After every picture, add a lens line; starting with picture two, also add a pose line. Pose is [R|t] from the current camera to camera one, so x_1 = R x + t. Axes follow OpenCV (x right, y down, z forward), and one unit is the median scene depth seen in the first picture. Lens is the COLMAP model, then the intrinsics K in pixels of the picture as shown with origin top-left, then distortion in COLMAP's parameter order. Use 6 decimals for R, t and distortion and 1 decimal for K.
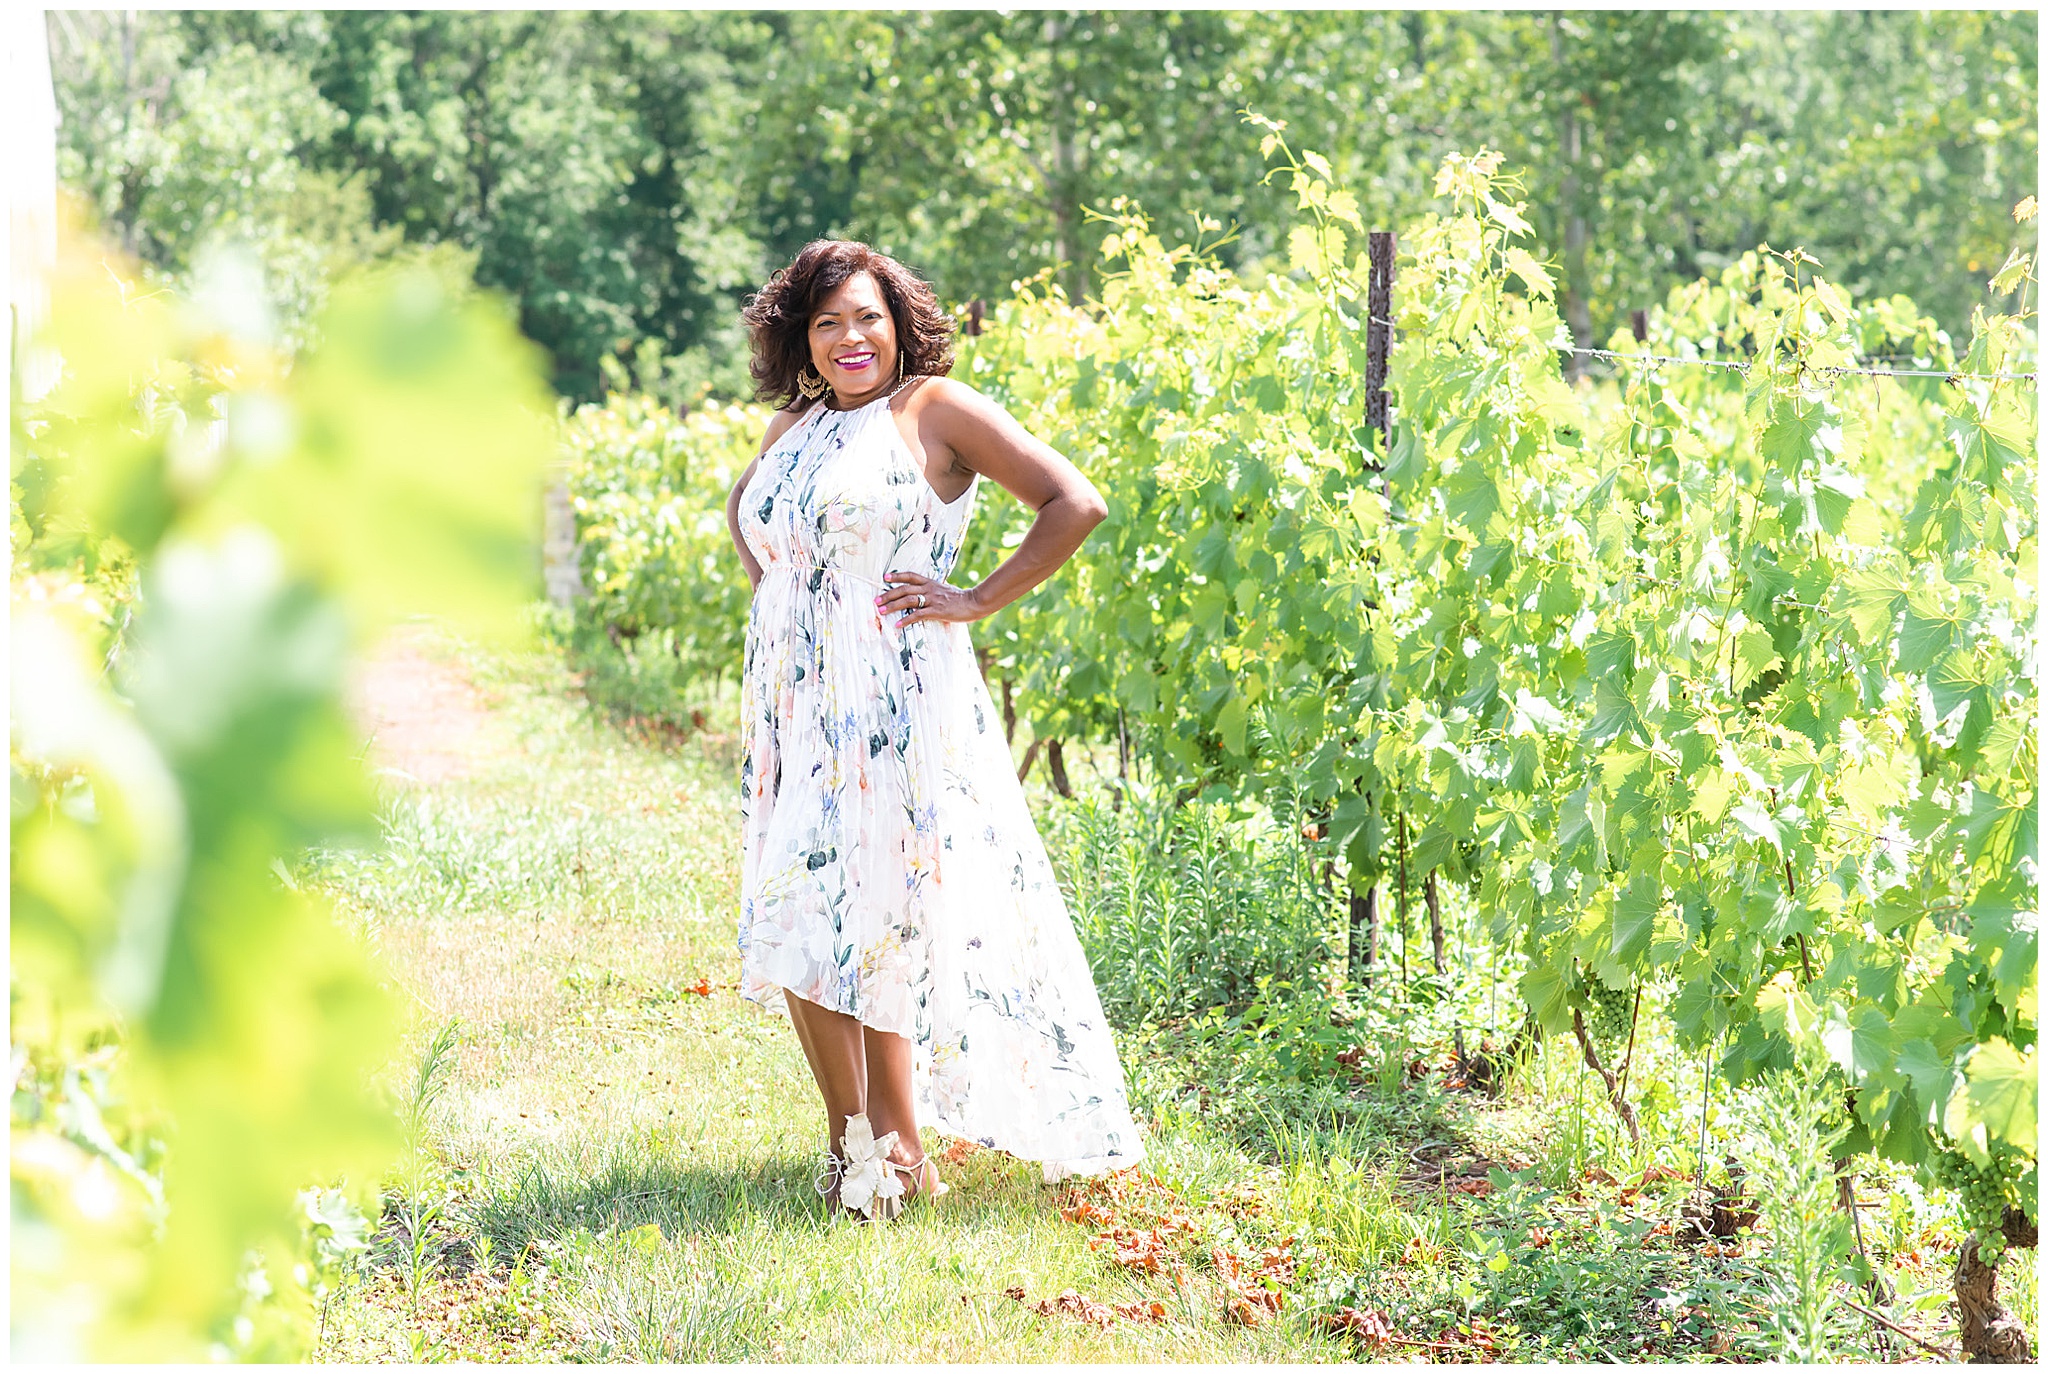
lens RADIAL K [[5197.0, 0, 1065.4], [0, 5197.0, 768.0], [0, 0, 1]] dist [-0.024264, 0.000000]
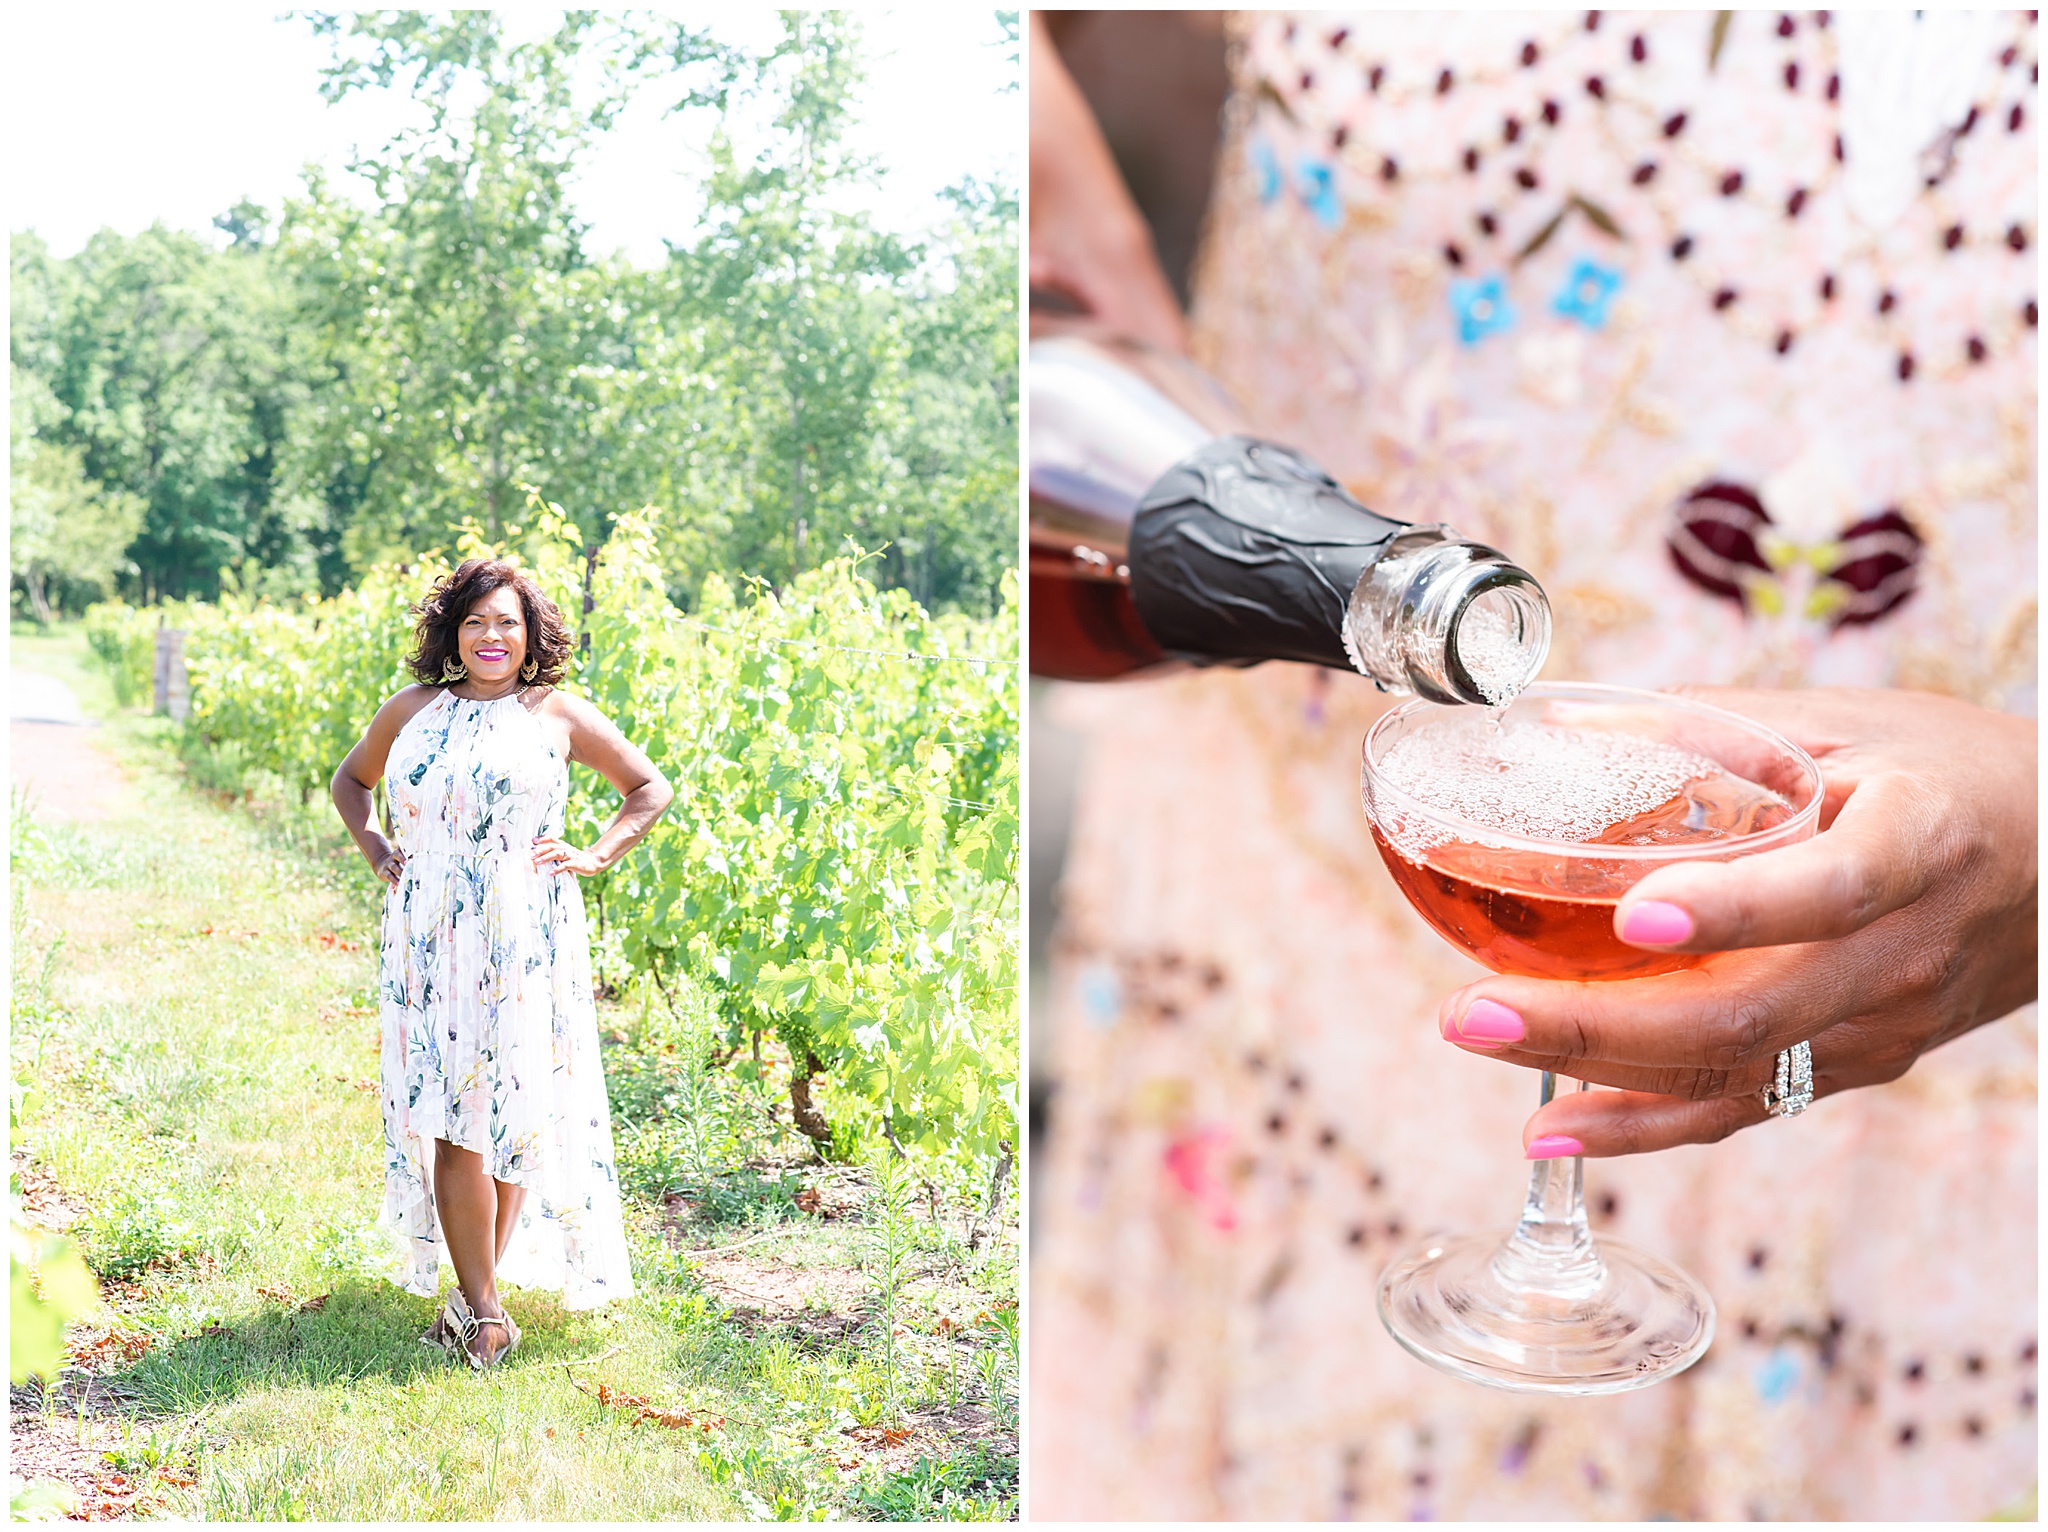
lens RADIAL K [[4979.6, 0, 1024.2], [0, 4979.6, 771.5], [0, 0, 1]] dist [-0.022796, 0.000000]
pose [[0.998115, 0.048153, 0.038038, 0.113023], [-0.047225, 0.998573, -0.024942, 0.011550], [-0.039185, 0.023099, 0.998965, -0.599938]]
